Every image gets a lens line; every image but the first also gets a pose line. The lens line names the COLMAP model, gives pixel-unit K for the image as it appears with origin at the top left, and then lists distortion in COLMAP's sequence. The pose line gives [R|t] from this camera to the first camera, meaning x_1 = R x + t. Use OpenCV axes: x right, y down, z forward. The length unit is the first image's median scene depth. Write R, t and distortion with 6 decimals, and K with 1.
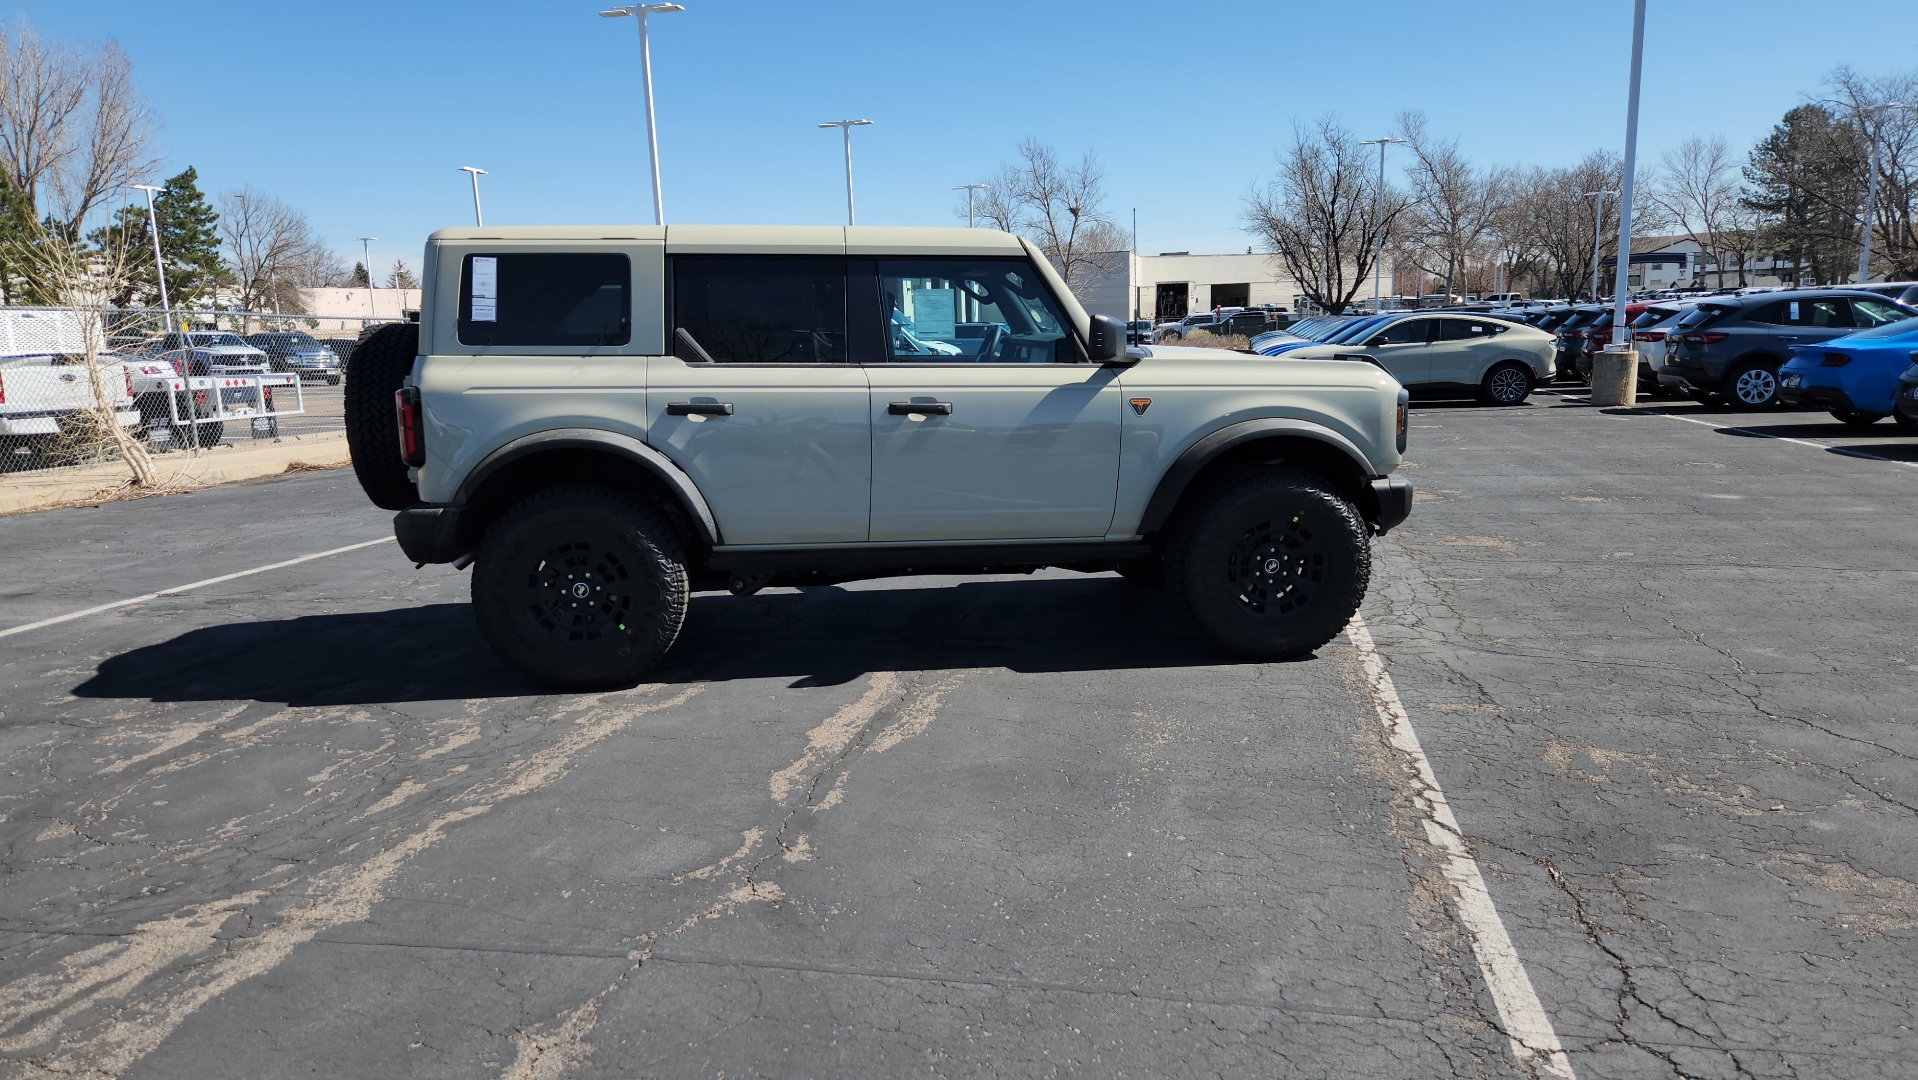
lens RADIAL K [[1285.2, 0, 926.8], [0, 1285.2, 539.3], [0, 0, 1]] dist [0.073255, -0.059832]
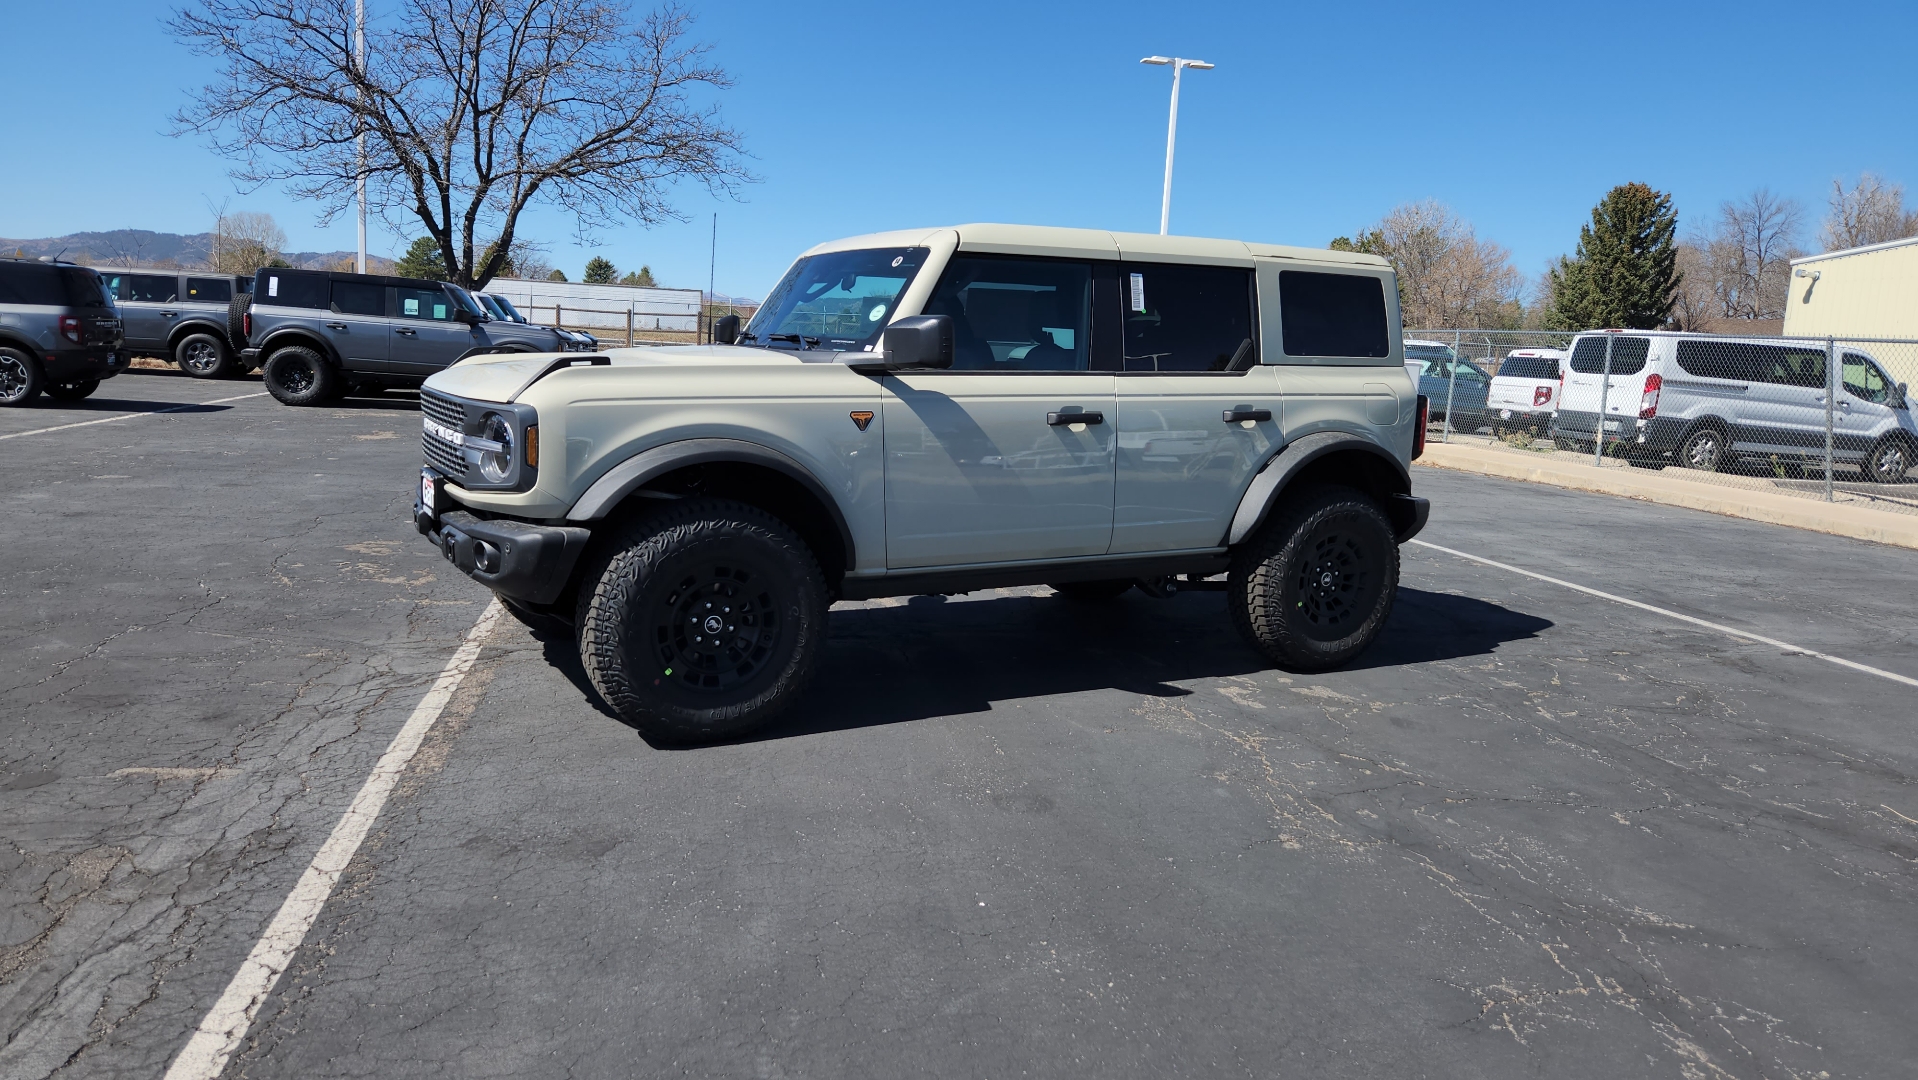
lens RADIAL K [[1285.2, 0, 927.8], [0, 1285.2, 538.2], [0, 0, 1]] dist [0.073255, -0.059832]
pose [[-0.914596, 0.040295, -0.402357, 0.453673], [-0.090161, 0.949653, 0.300050, -0.349658], [0.394190, 0.310701, -0.864916, 2.146528]]
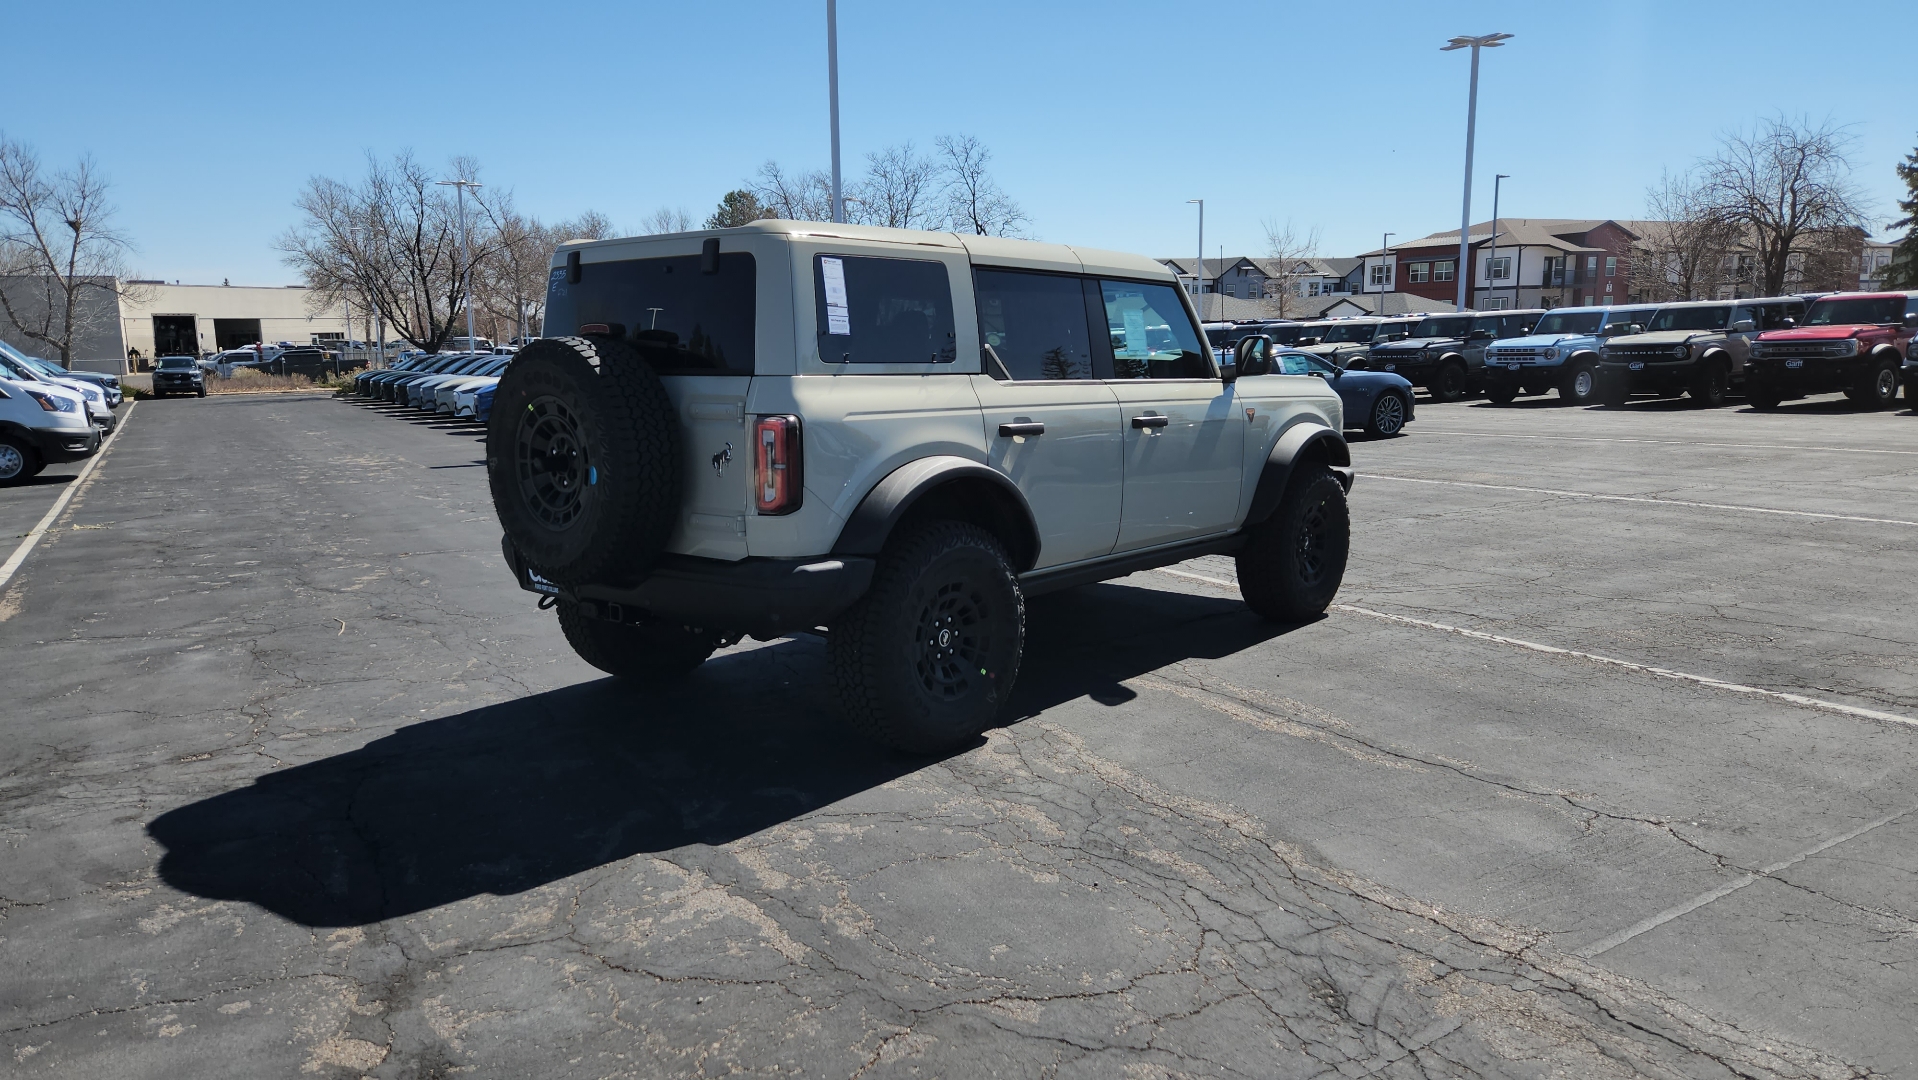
lens RADIAL K [[1285.2, 0, 931.7], [0, 1285.2, 529.9], [0, 0, 1]] dist [0.073255, -0.059832]
pose [[0.731652, -0.085937, 0.676240, -0.862998], [0.112233, 0.993670, 0.004846, -0.039470], [-0.672376, 0.072351, 0.736666, 0.351512]]
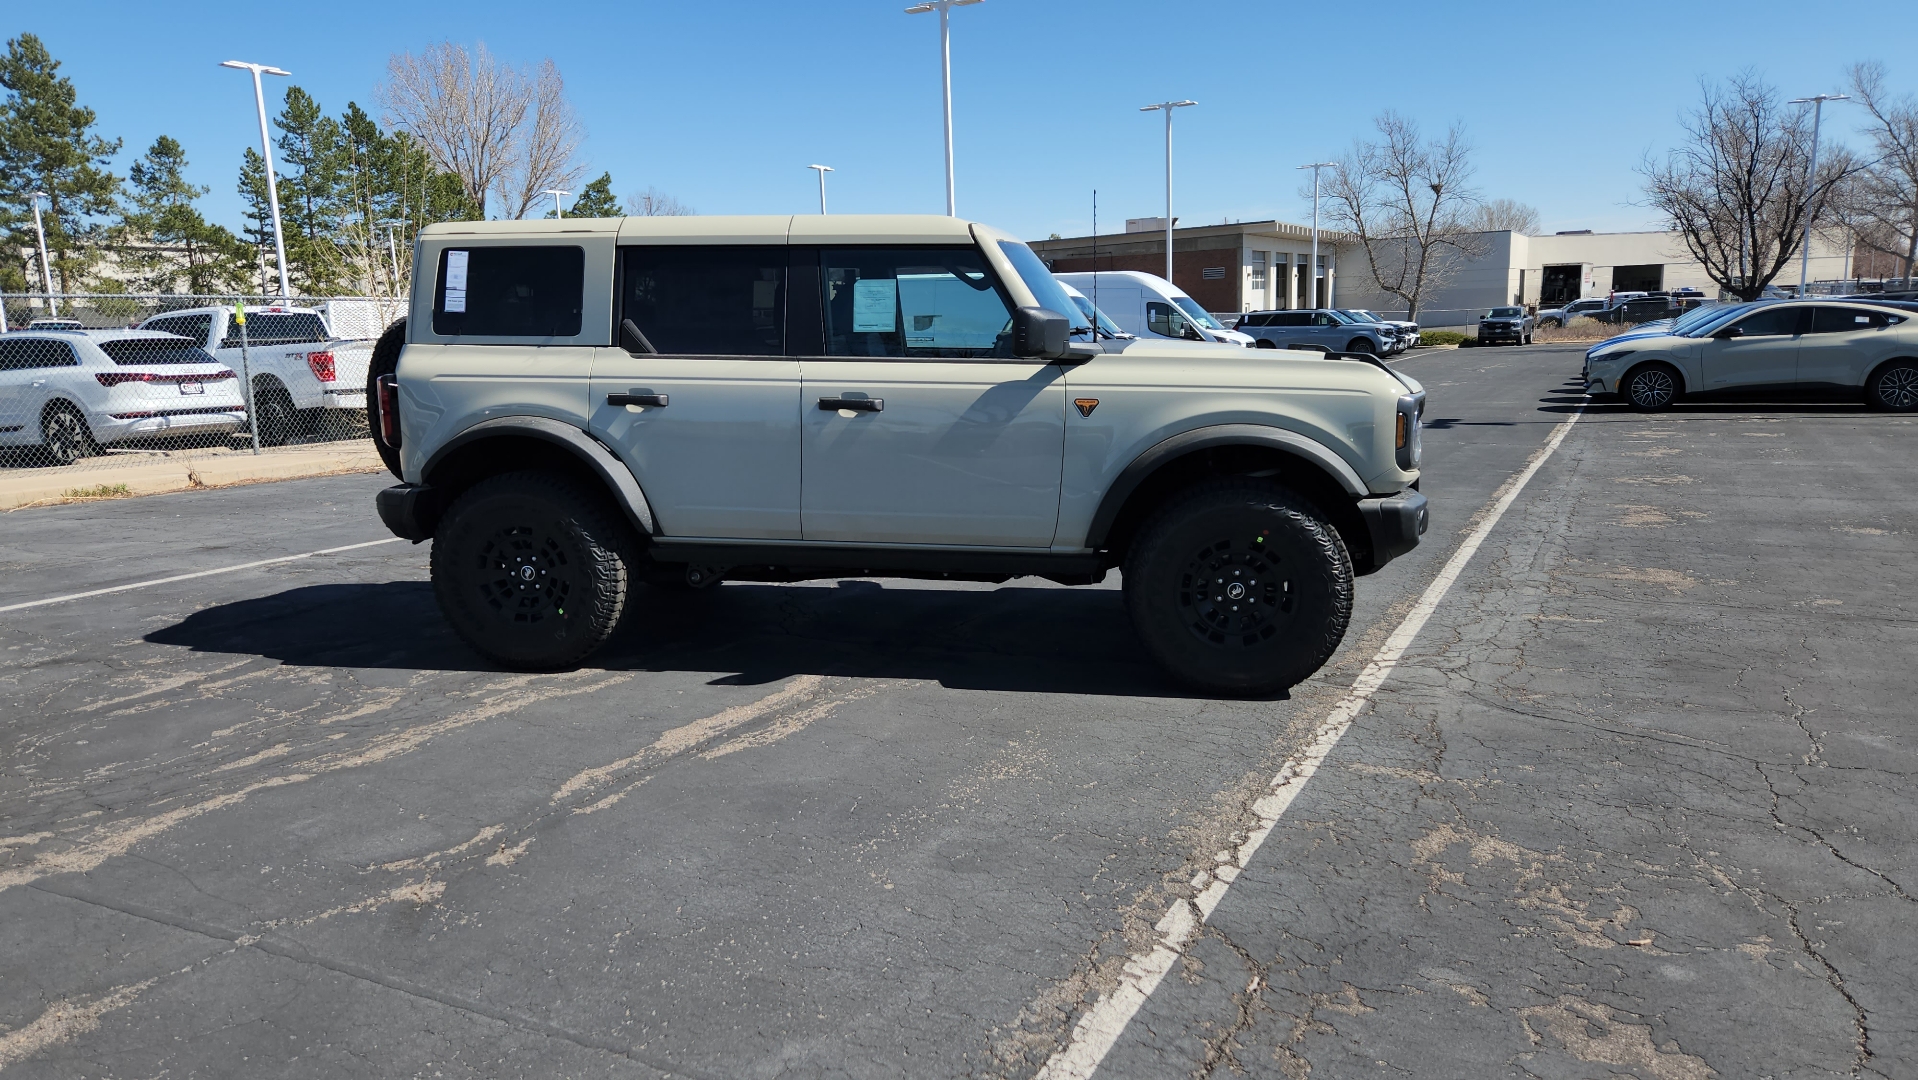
lens RADIAL K [[1282.9, 0, 915.9], [0, 1282.9, 531.1], [0, 0, 1]] dist [0.070003, -0.053369]
pose [[0.960164, 0.049543, -0.275010, 0.312161], [-0.048517, 0.998767, 0.010535, -0.020010], [0.275192, 0.003227, 0.961384, 0.092580]]
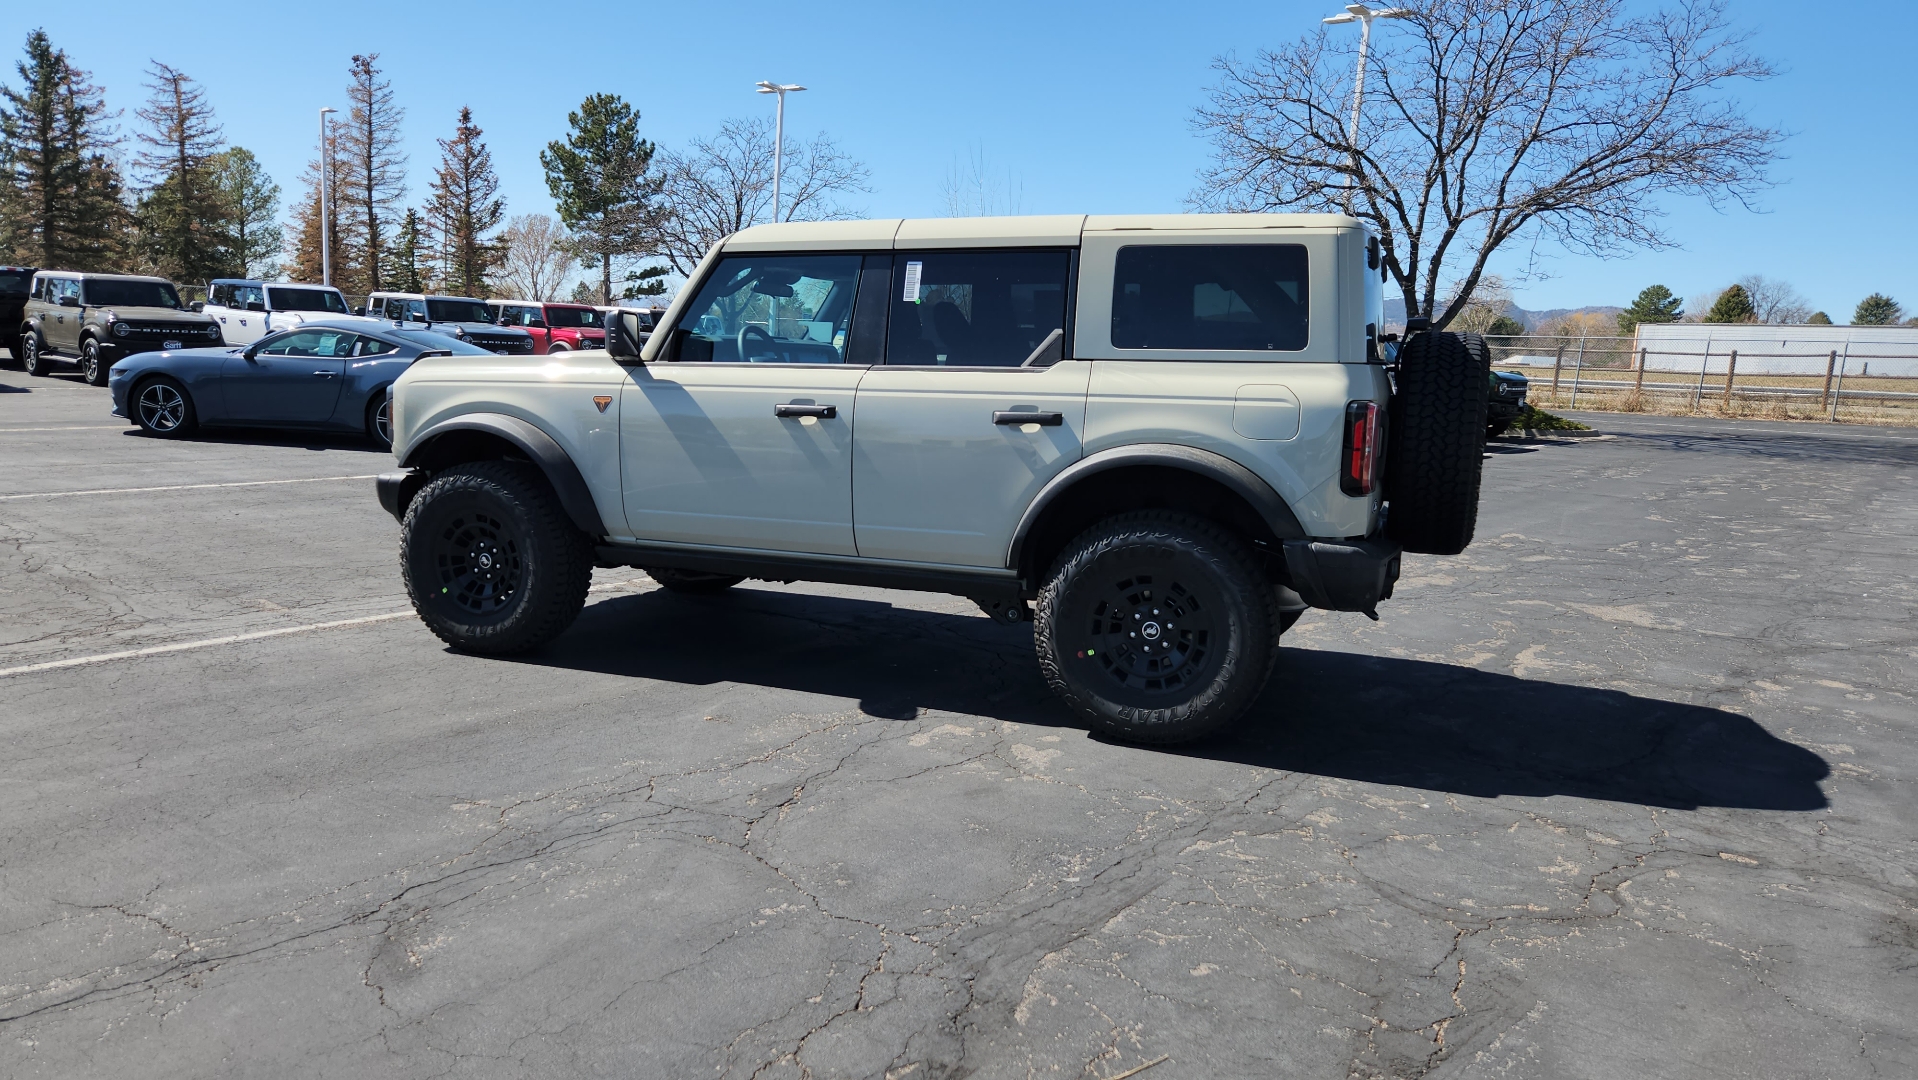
lens RADIAL K [[1282.9, 0, 938.1], [0, 1282.9, 531.8], [0, 0, 1]] dist [0.070003, -0.053369]
pose [[-0.895356, -0.071367, 0.439596, -0.548107], [0.056615, 0.960828, 0.271300, -0.322457], [-0.441738, 0.267798, -0.856243, 2.123049]]
